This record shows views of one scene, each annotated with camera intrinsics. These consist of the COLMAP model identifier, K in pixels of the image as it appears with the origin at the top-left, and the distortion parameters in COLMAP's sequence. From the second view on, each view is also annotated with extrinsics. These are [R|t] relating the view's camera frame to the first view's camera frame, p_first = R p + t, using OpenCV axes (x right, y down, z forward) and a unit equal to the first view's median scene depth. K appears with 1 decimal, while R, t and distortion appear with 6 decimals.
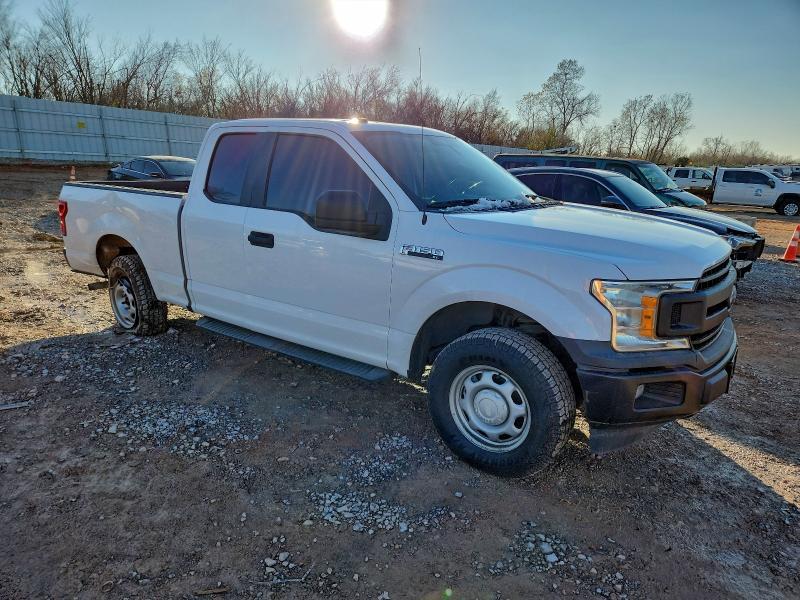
lens RADIAL K [[607.3, 0, 412.0], [0, 607.3, 296.7], [0, 0, 1]] dist [0.031102, -0.005387]
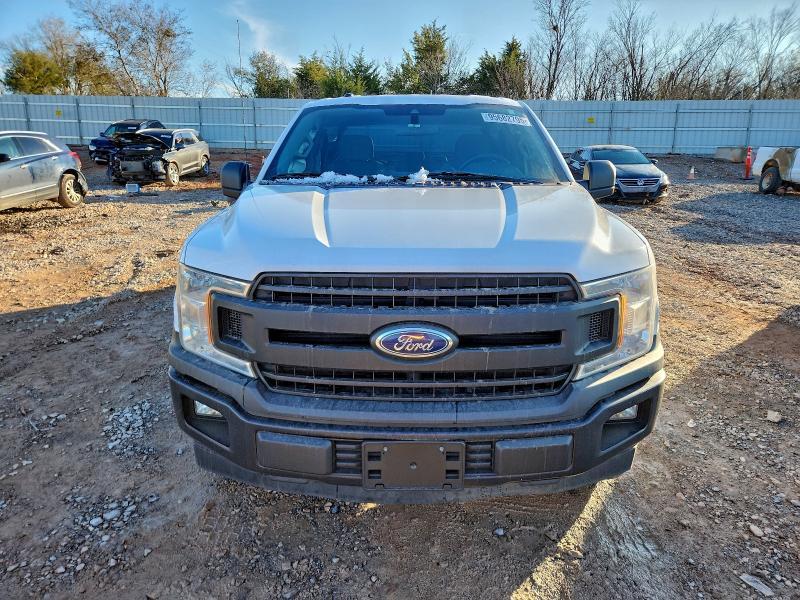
lens RADIAL K [[607.3, 0, 412.0], [0, 607.3, 296.7], [0, 0, 1]] dist [0.031102, -0.005387]
pose [[0.499399, 0.185464, -0.846288, 0.281247], [-0.182362, 0.977436, 0.106592, -0.029827], [0.846962, 0.101099, 0.521953, 0.193536]]
